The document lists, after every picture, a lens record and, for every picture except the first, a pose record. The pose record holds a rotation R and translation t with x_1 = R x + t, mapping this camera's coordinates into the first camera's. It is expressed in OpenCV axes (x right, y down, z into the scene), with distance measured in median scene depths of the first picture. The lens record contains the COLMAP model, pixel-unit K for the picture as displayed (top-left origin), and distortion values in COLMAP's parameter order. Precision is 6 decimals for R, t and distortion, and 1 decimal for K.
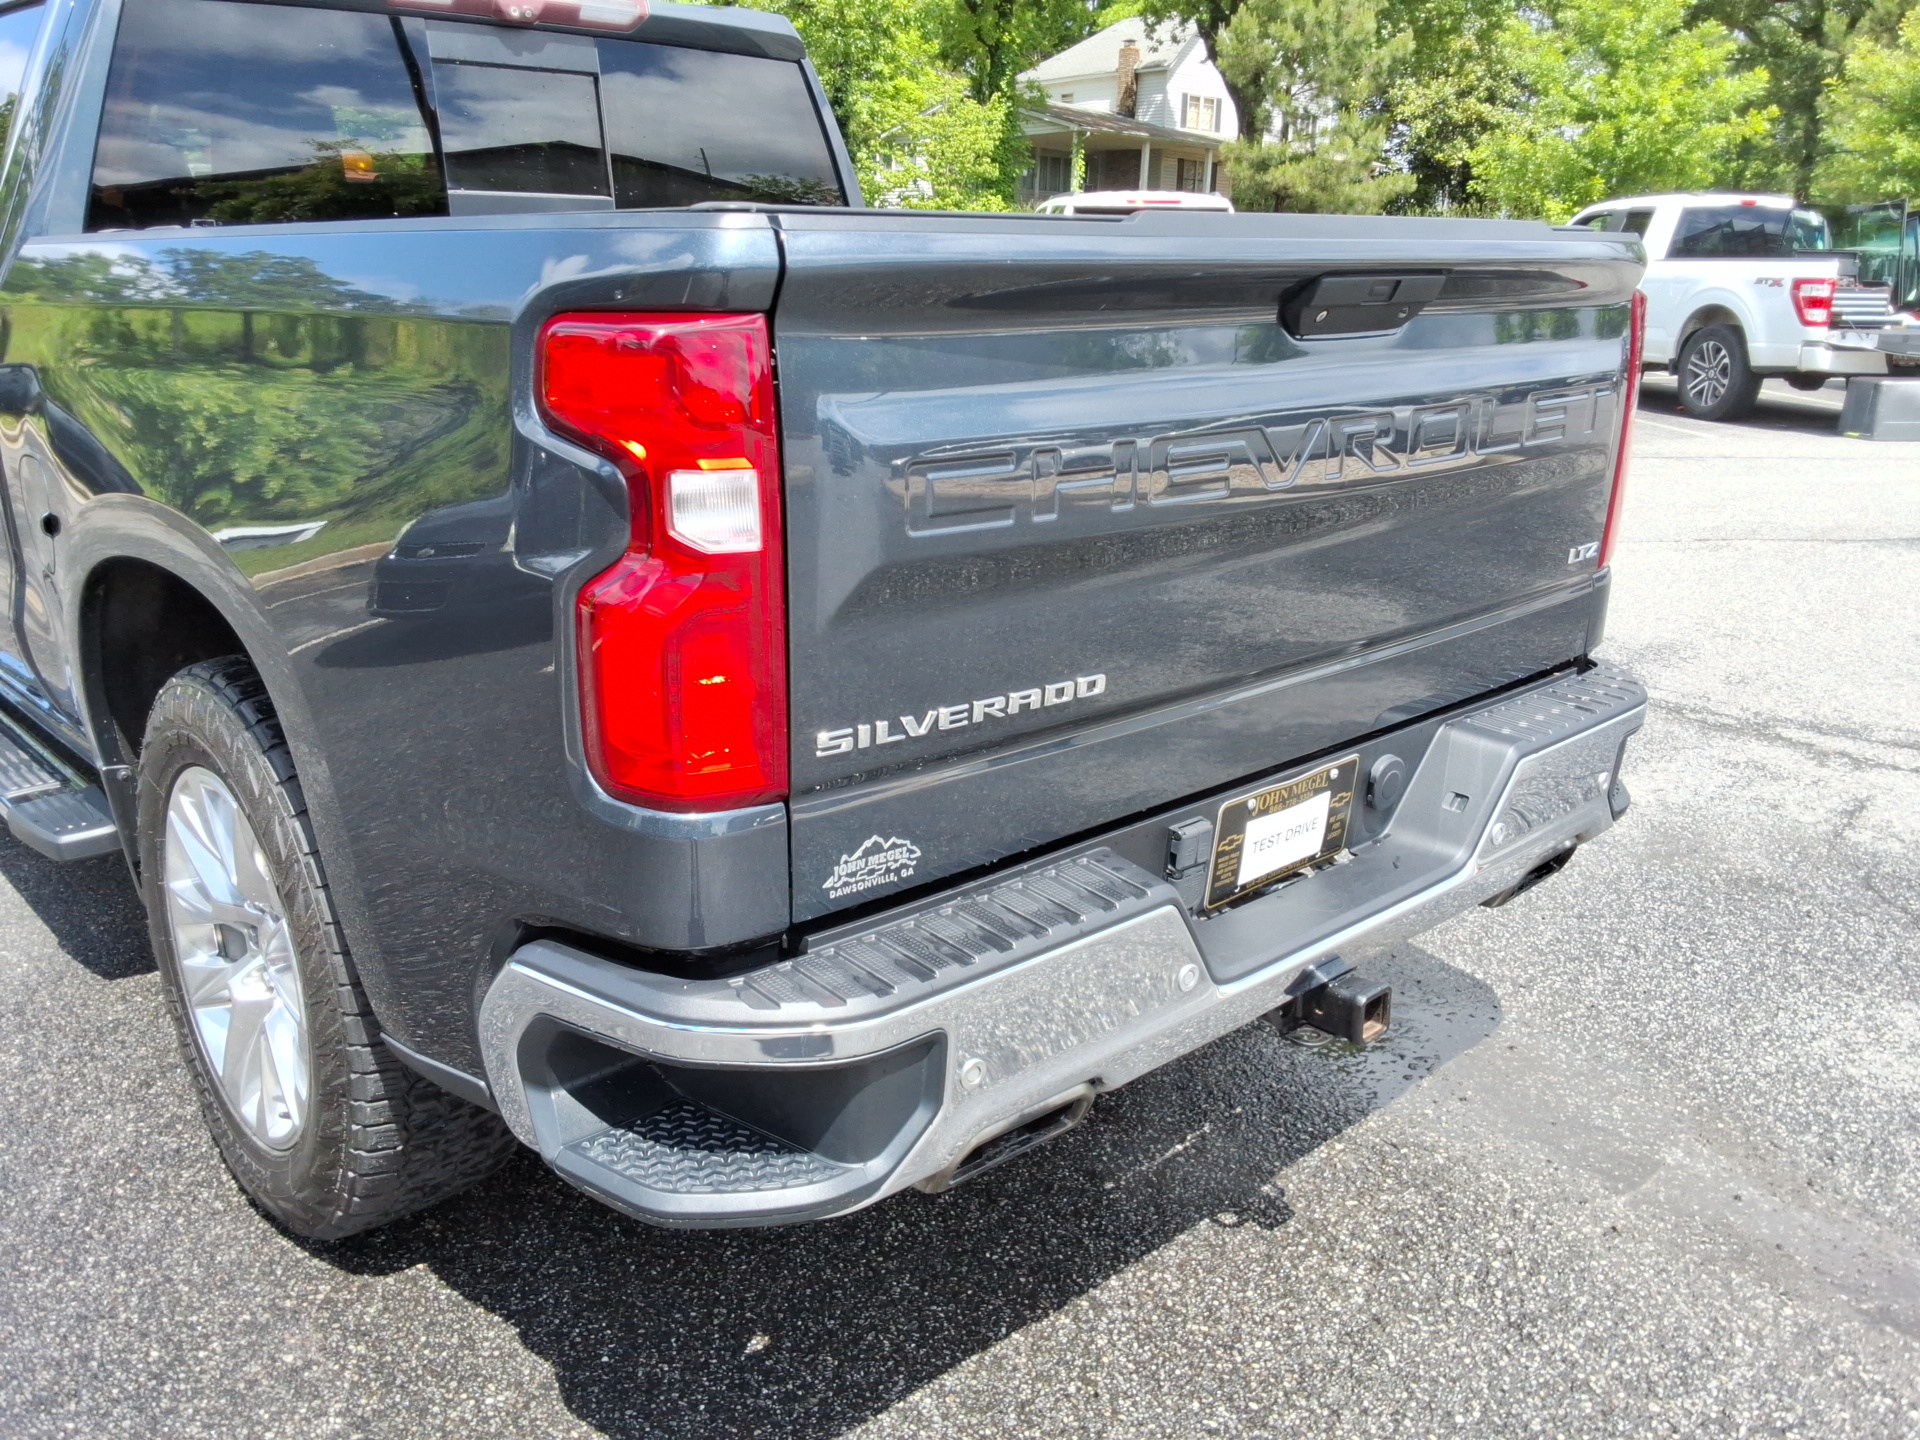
lens RADIAL K [[1543.8, 0, 971.6], [0, 1543.8, 698.0], [0, 0, 1]] dist [0.103067, -0.154377]
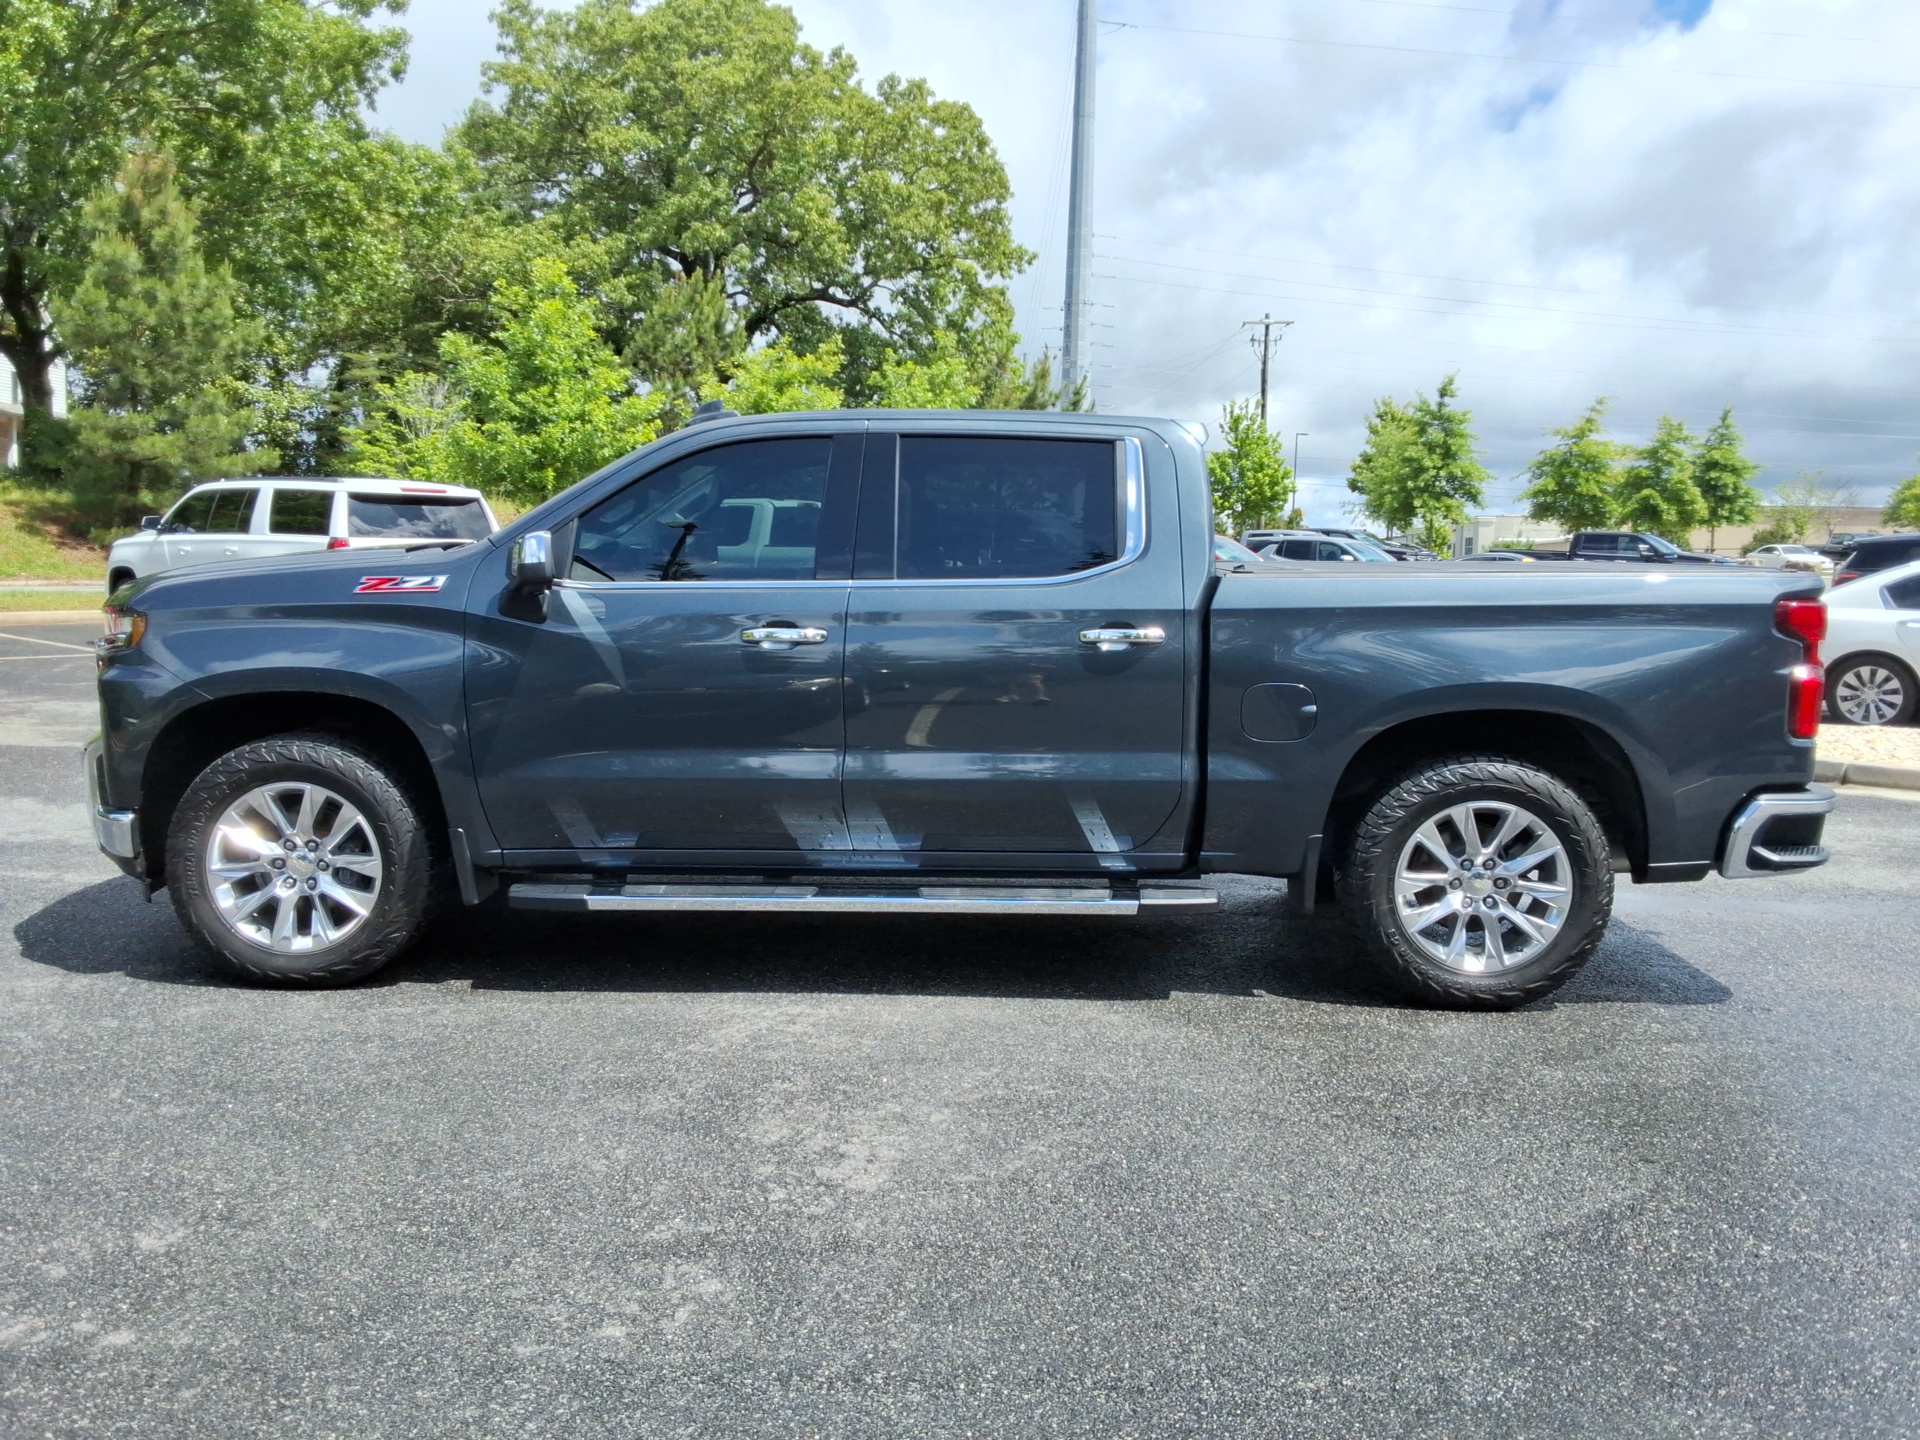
lens RADIAL K [[1540.4, 0, 973.9], [0, 1540.4, 708.5], [0, 0, 1]] dist [0.122214, -0.193209]
pose [[0.694255, -0.077255, 0.715571, -0.452994], [0.187550, 0.979292, -0.076236, -0.009730], [-0.694863, 0.187133, 0.694368, -0.016819]]
